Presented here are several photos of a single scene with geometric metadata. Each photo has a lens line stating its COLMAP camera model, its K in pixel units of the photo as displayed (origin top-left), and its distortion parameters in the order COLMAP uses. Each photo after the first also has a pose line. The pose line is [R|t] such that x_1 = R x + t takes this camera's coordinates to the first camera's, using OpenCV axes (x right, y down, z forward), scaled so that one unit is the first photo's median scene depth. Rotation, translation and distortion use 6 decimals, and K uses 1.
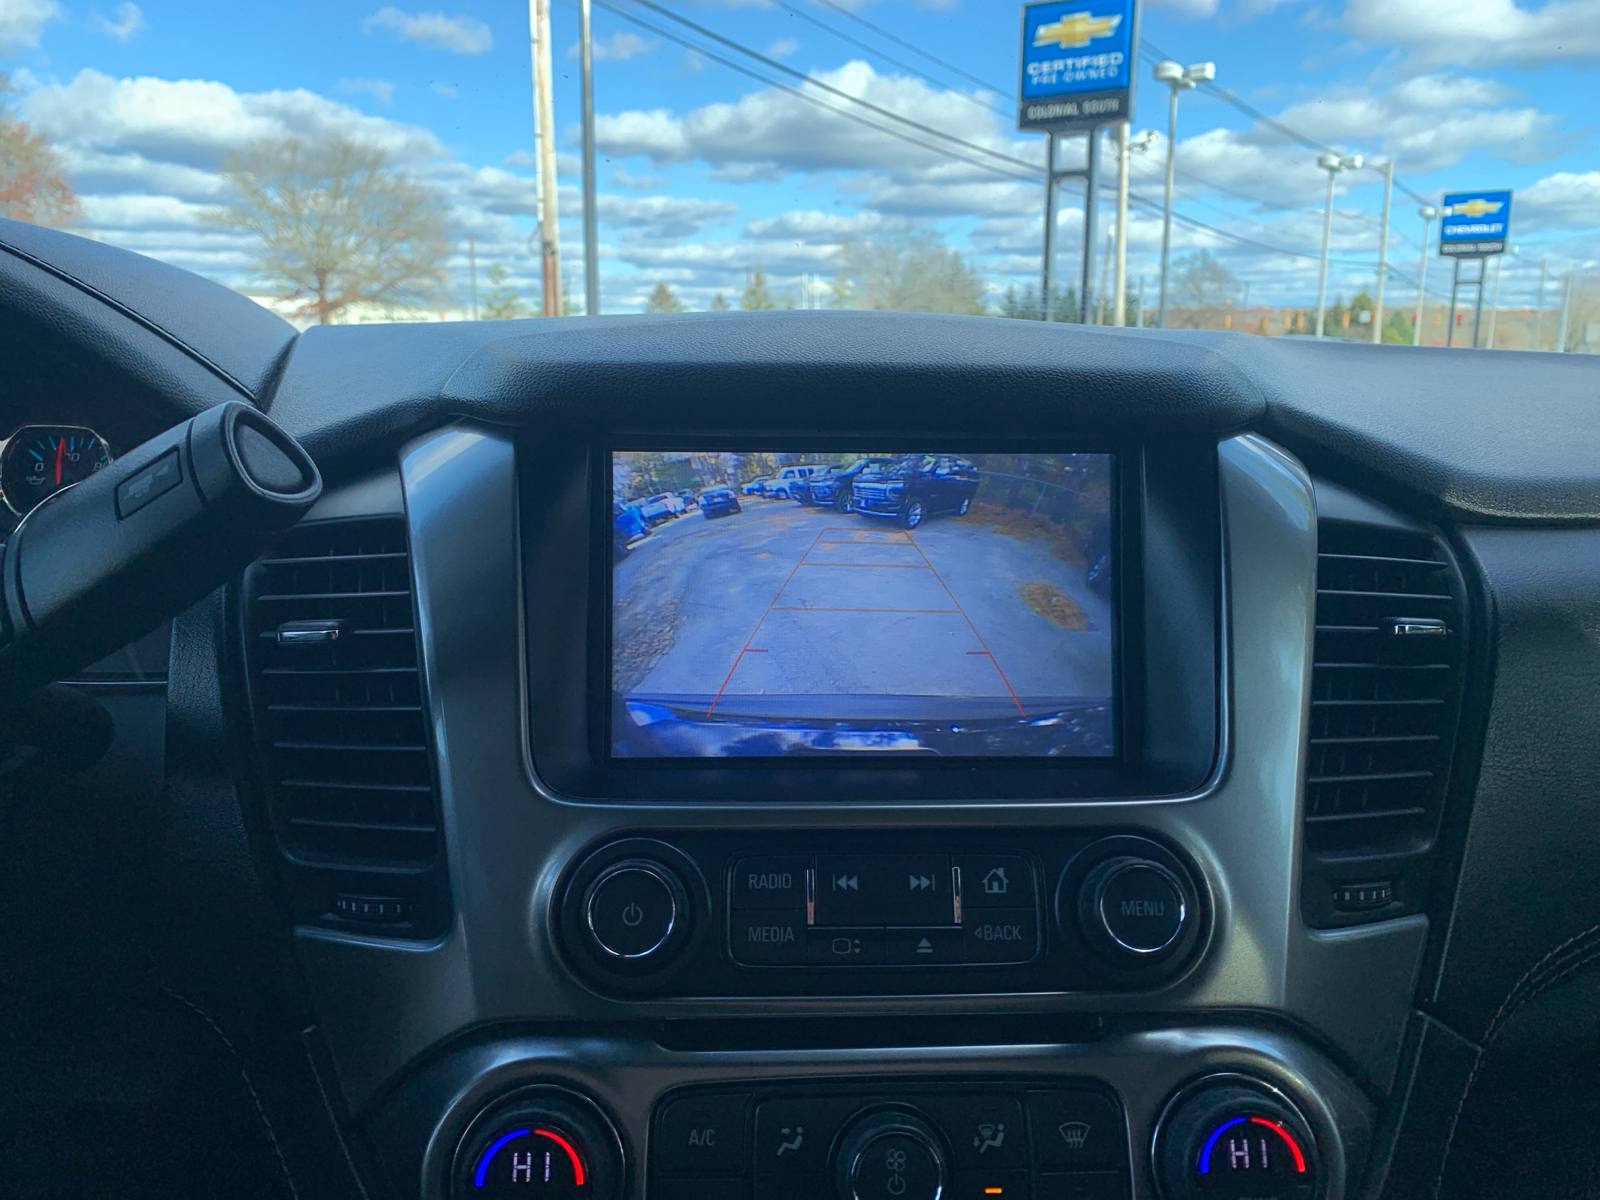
lens RADIAL K [[1209.2, 0, 799.8], [0, 1209.2, 585.6], [0, 0, 1]] dist [0.028214, -0.025222]
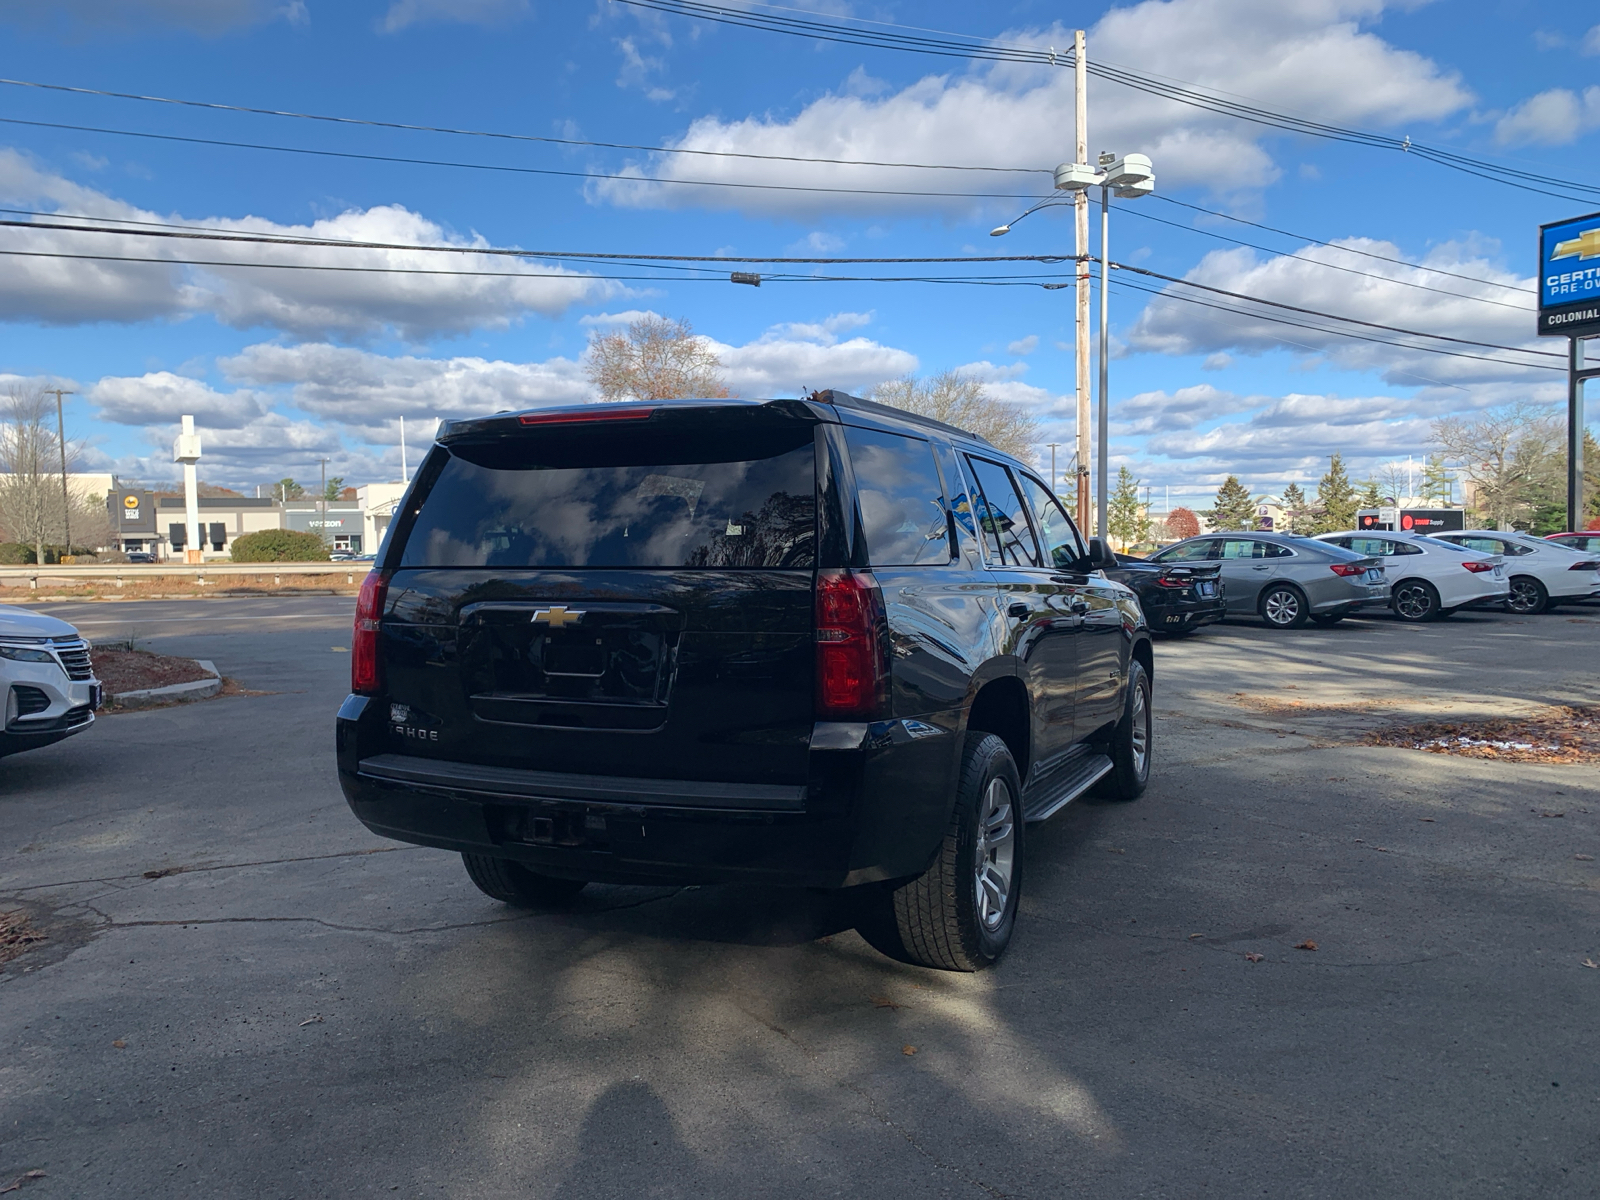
lens RADIAL K [[1216.5, 0, 804.0], [0, 1216.5, 613.5], [0, 0, 1]] dist [0.035968, -0.050366]
pose [[0.892308, 0.005045, -0.451399, 0.090811], [-0.064810, 0.991010, -0.117039, 0.037307], [0.446750, 0.133690, 0.884613, -0.215912]]
